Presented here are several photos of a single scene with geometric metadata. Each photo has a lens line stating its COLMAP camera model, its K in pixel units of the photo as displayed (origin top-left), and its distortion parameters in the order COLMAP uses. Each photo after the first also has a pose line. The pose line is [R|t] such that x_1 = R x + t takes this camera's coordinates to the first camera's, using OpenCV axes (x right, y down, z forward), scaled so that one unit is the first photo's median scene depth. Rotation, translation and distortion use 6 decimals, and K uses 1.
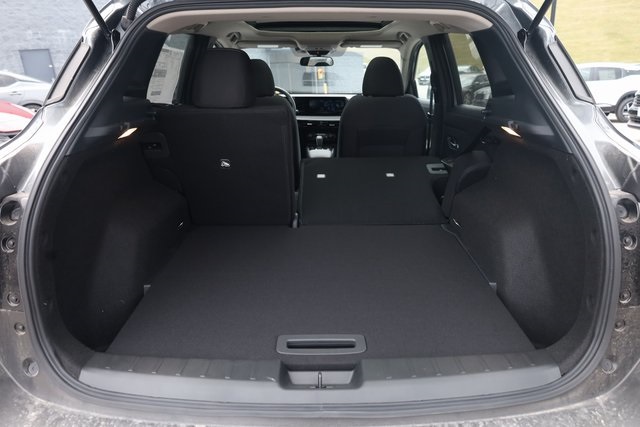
lens RADIAL K [[420.5, 0, 320.0], [0, 420.5, 213.5], [0, 0, 1]] dist [-0.023277, -0.001990]
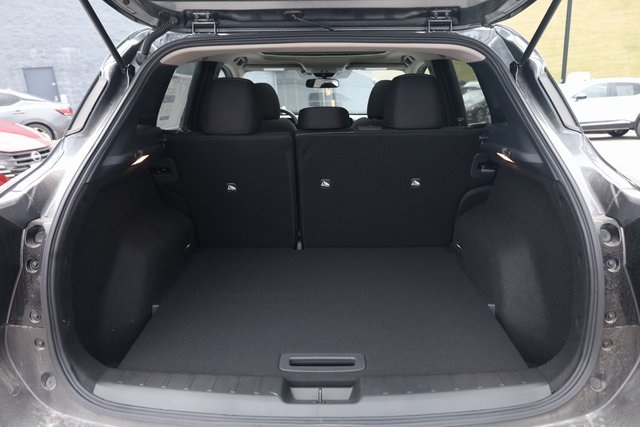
lens RADIAL K [[436.8, 0, 320.0], [0, 436.8, 213.5], [0, 0, 1]] dist [-0.008954, -0.002943]
pose [[0.999857, 0.000647, -0.016927, 0.016053], [-0.001442, 0.998895, -0.046976, -0.007022], [0.016878, 0.046994, 0.998753, -0.105302]]
